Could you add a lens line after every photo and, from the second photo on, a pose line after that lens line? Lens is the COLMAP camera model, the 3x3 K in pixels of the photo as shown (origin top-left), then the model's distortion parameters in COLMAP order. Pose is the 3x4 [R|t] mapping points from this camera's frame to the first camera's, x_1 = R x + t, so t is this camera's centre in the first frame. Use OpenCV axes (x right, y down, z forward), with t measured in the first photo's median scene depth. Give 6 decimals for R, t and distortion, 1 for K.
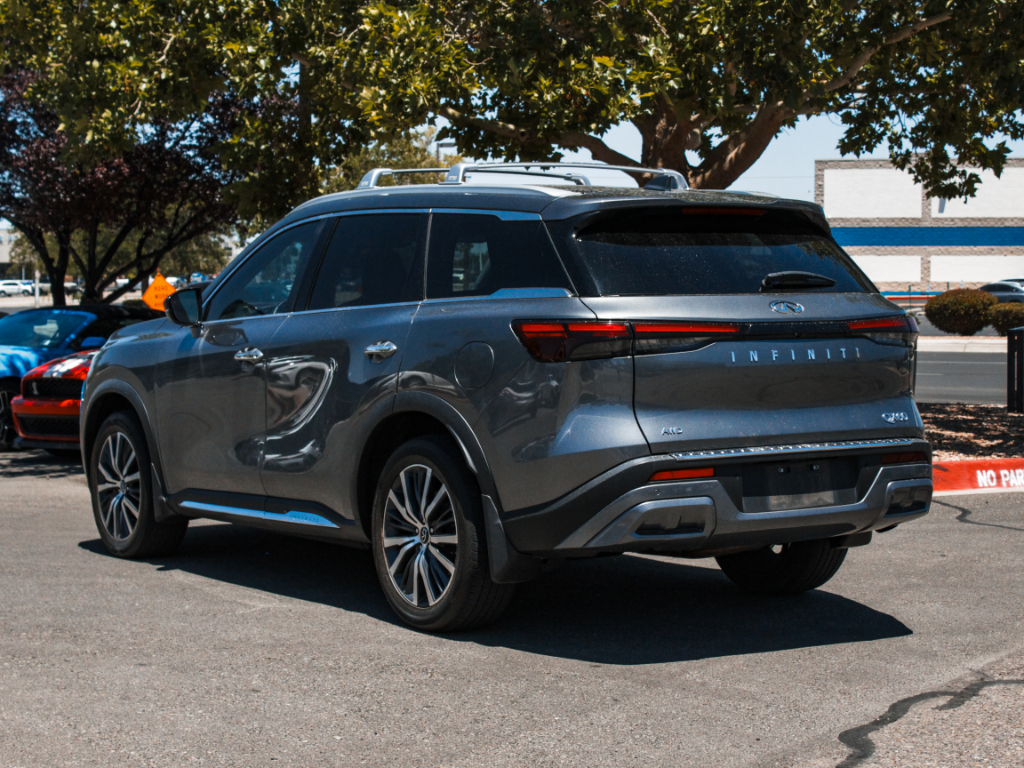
lens RADIAL K [[1842.4, 0, 512.0], [0, 1842.4, 384.0], [0, 0, 1]] dist [-0.039801, -0.003013]
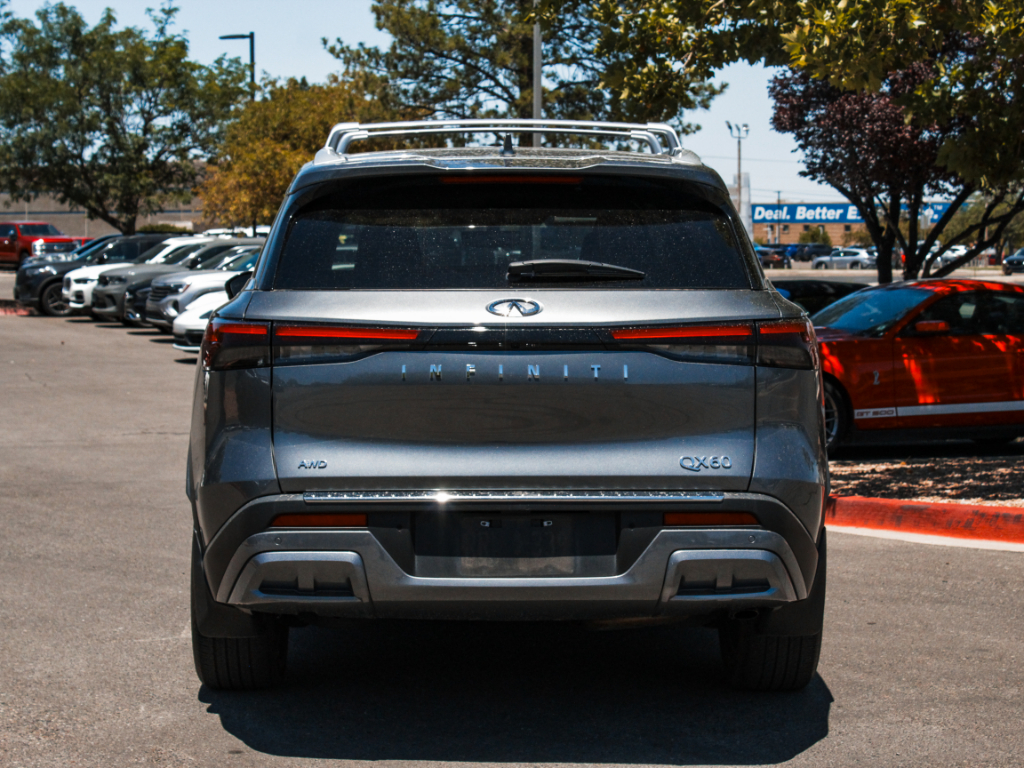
lens RADIAL K [[2033.6, 0, 512.0], [0, 2033.6, 384.0], [0, 0, 1]] dist [0.067061, 0.032867]
pose [[0.871082, 0.037566, -0.489699, 0.554045], [-0.032880, 0.999294, 0.018171, -0.025544], [0.490036, 0.000272, 0.871702, 0.274706]]
